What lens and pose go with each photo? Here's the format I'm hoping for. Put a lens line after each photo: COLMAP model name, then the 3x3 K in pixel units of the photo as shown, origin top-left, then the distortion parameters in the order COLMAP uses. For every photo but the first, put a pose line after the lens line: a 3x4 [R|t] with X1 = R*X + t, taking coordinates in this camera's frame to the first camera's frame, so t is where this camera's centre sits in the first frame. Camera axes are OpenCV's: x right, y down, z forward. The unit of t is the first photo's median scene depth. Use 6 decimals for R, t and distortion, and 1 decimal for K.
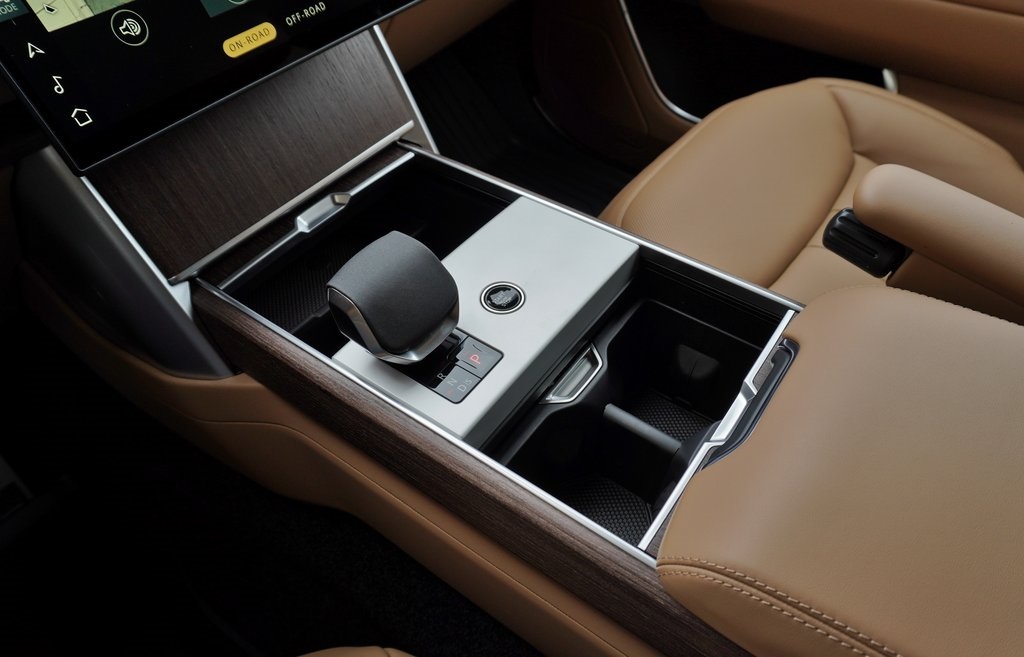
lens RADIAL K [[704.3, 0, 520.8], [0, 704.3, 343.8], [0, 0, 1]] dist [-0.037798, 0.023666]
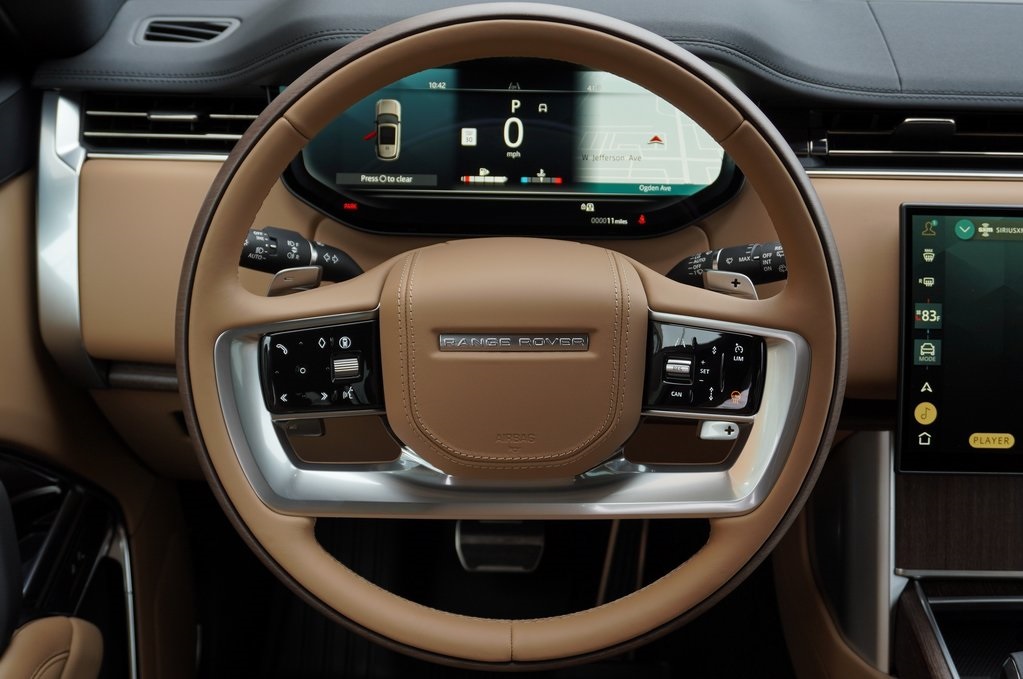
lens RADIAL K [[1264.6, 0, 521.8], [0, 1264.6, 366.5], [0, 0, 1]] dist [-0.000597, 0.000000]
pose [[0.591388, 0.437566, -0.677345, 0.323714], [-0.615842, 0.787333, -0.029071, 0.070771], [0.520576, 0.434329, 0.735091, -0.822021]]
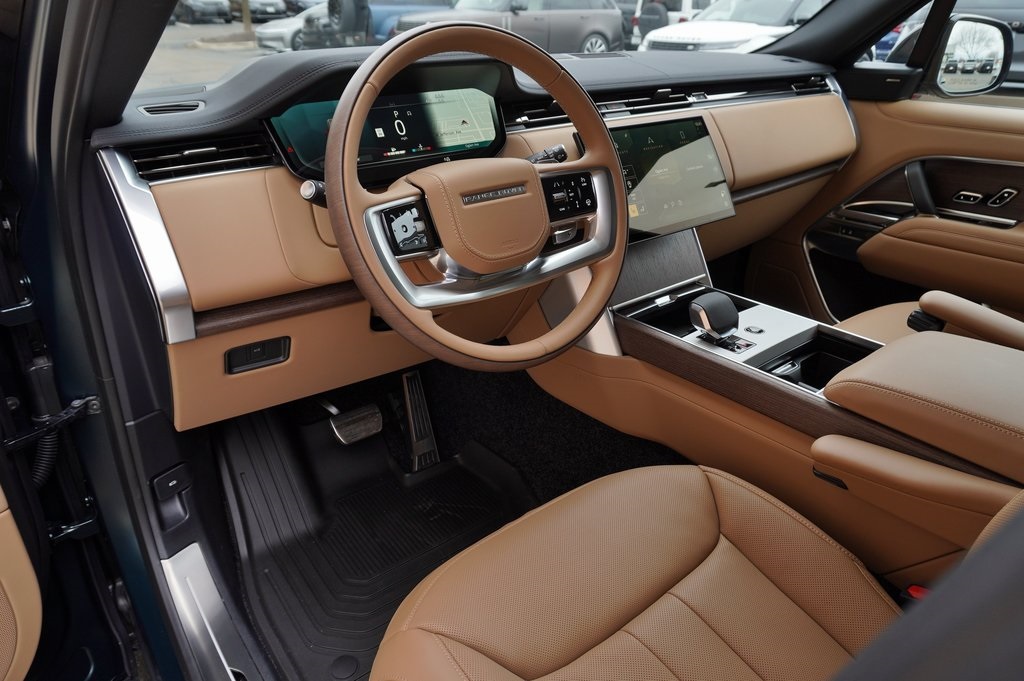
lens RADIAL K [[691.9, 0, 518.0], [0, 691.9, 337.7], [0, 0, 1]] dist [-0.038209, 0.030102]
pose [[0.963110, 0.116831, -0.242425, -0.194231], [-0.200190, 0.913069, -0.355286, 0.796495], [0.179843, 0.390710, 0.902775, -1.008978]]
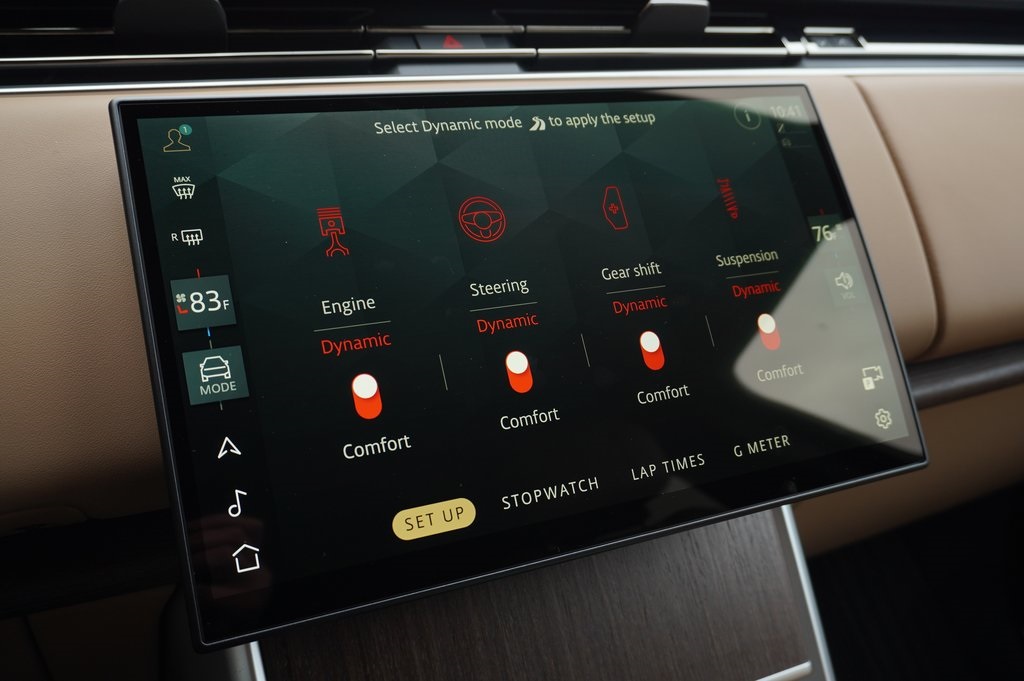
lens RADIAL K [[940.1, 0, 516.5], [0, 940.1, 347.7], [0, 0, 1]] dist [-0.016596, 0.000000]
pose [[0.872569, 0.137402, -0.468768, -0.048990], [-0.355800, 0.836290, -0.417163, -0.150897], [0.334708, 0.530791, 0.778609, 0.235467]]
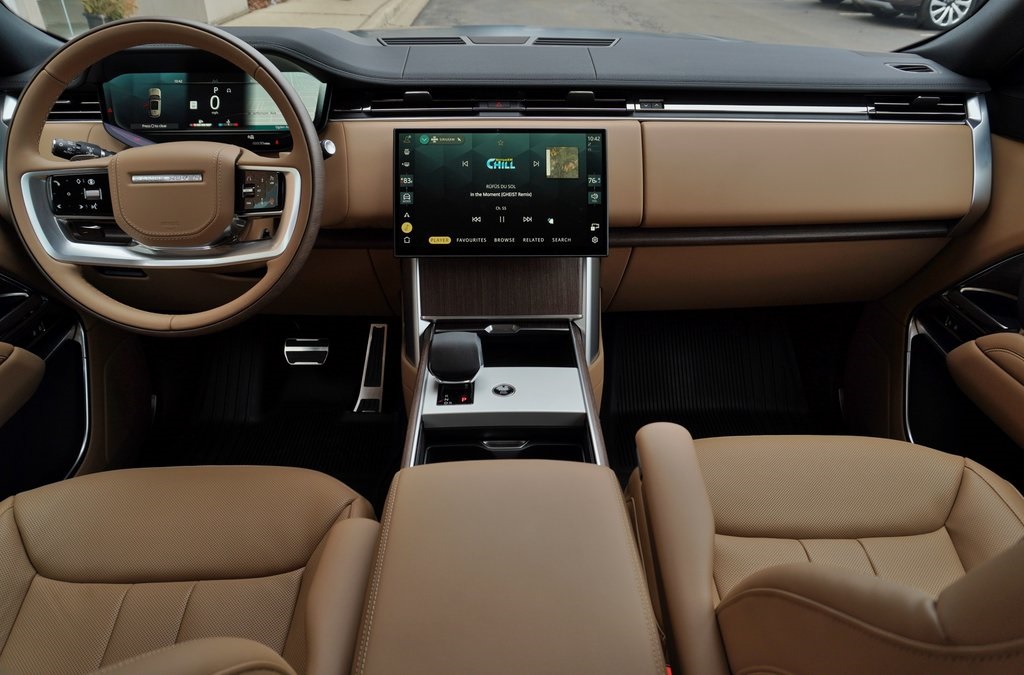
lens RADIAL K [[691.9, 0, 508.1], [0, 691.9, 336.3], [0, 0, 1]] dist [-0.038209, 0.030102]
pose [[0.601788, 0.405156, -0.688258, 1.095817], [-0.597166, 0.800501, -0.050910, -0.083514], [0.530325, 0.441642, 0.723677, -0.393284]]
